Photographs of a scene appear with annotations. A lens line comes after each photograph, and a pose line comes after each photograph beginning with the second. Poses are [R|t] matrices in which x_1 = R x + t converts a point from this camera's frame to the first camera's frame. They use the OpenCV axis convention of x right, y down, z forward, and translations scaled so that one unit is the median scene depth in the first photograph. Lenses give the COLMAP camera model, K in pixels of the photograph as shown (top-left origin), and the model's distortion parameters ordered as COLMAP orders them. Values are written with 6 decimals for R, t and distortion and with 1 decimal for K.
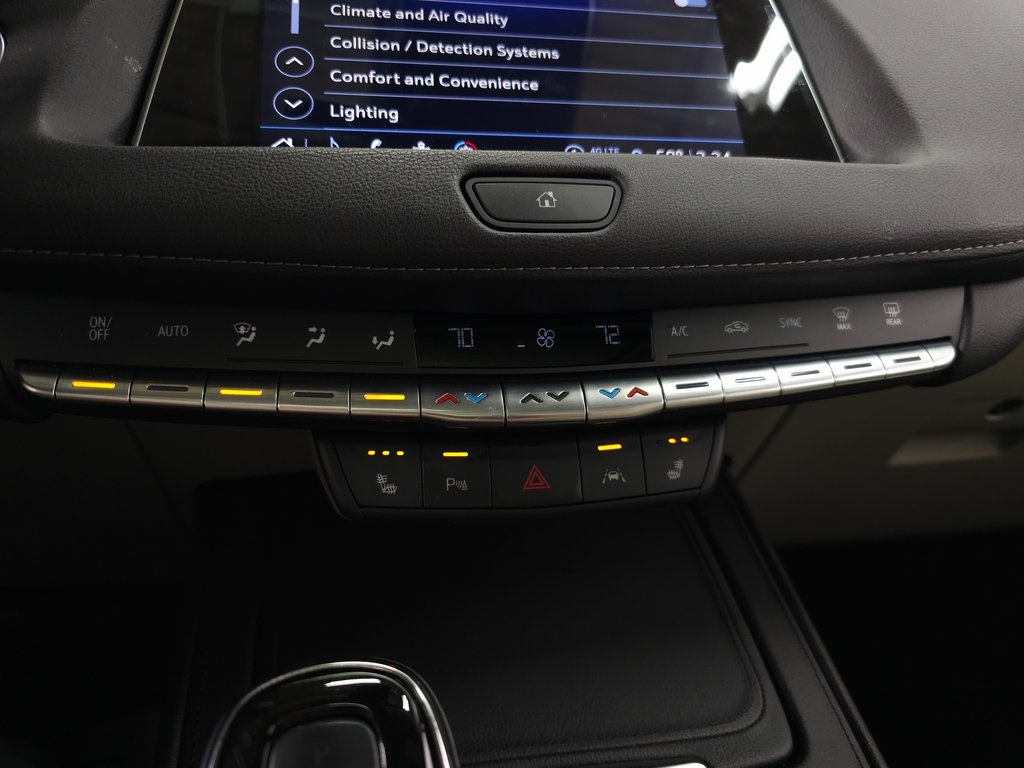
lens RADIAL K [[709.8, 0, 517.5], [0, 709.8, 383.7], [0, 0, 1]] dist [0.037314, -0.056645]
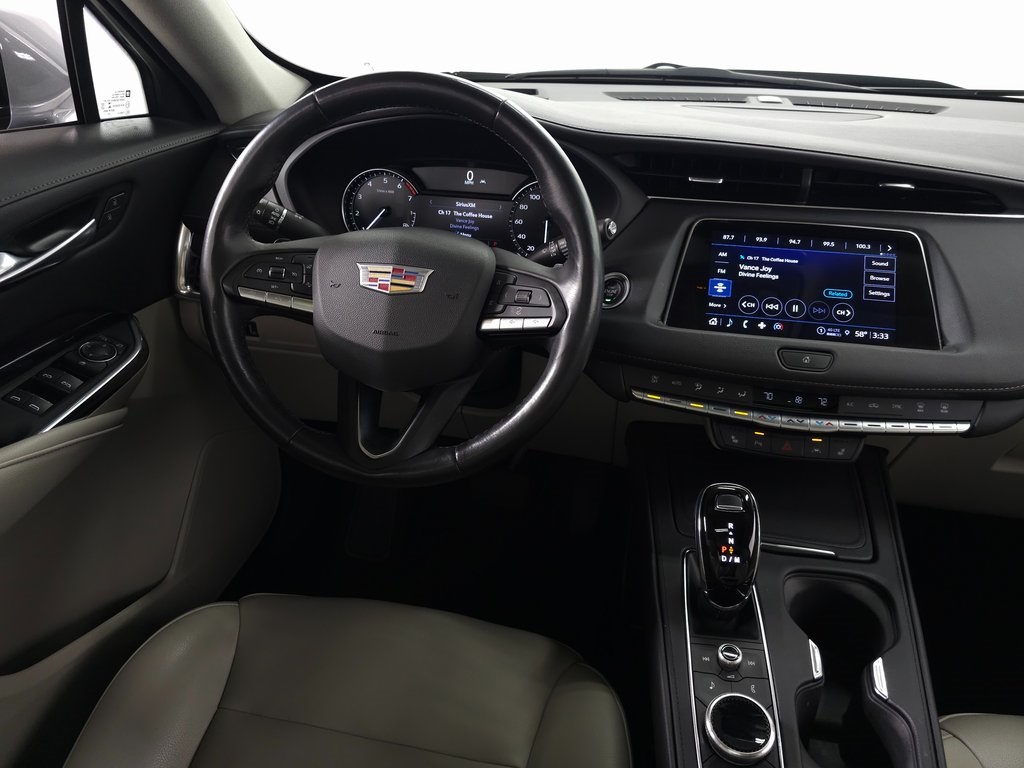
lens RADIAL K [[709.8, 0, 498.9], [0, 709.8, 380.1], [0, 0, 1]] dist [0.037314, -0.056645]
pose [[0.932101, 0.144443, -0.332151, -0.149255], [-0.116854, 0.987928, 0.101701, -0.305251], [0.342831, -0.055982, 0.937727, -2.209934]]
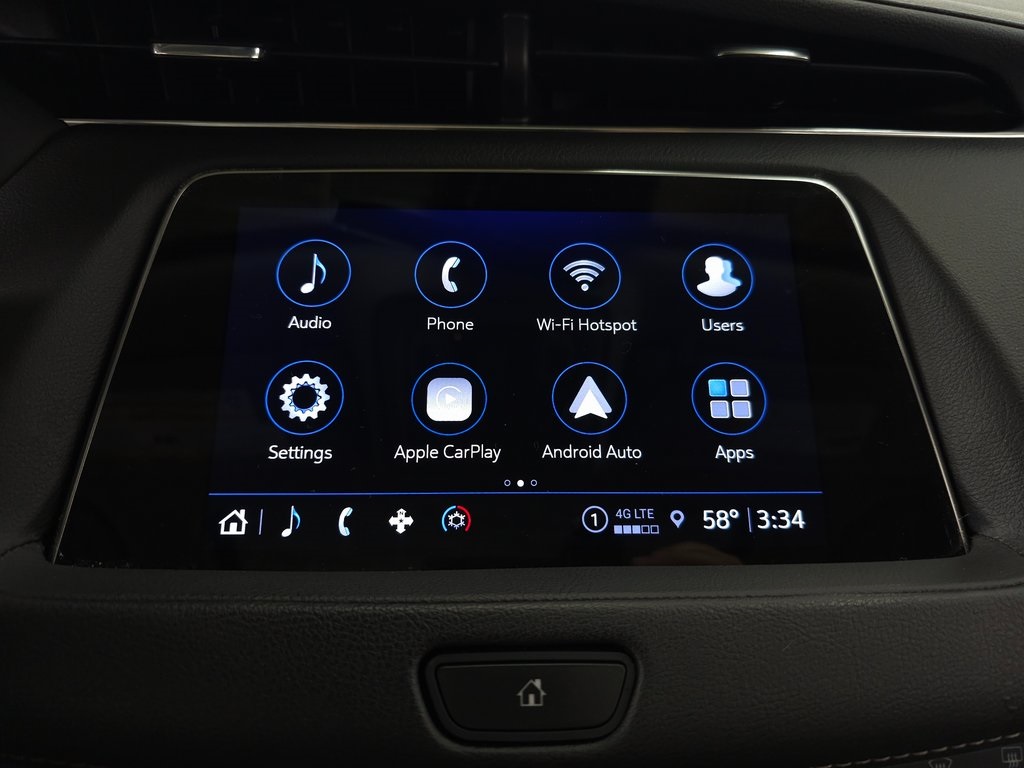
lens RADIAL K [[709.8, 0, 518.4], [0, 709.8, 376.5], [0, 0, 1]] dist [0.037314, -0.056645]
pose [[0.991615, 0.037963, -0.123527, 0.099025], [-0.033300, 0.998661, 0.039597, -0.576011], [0.124865, -0.035151, 0.991551, 0.244083]]
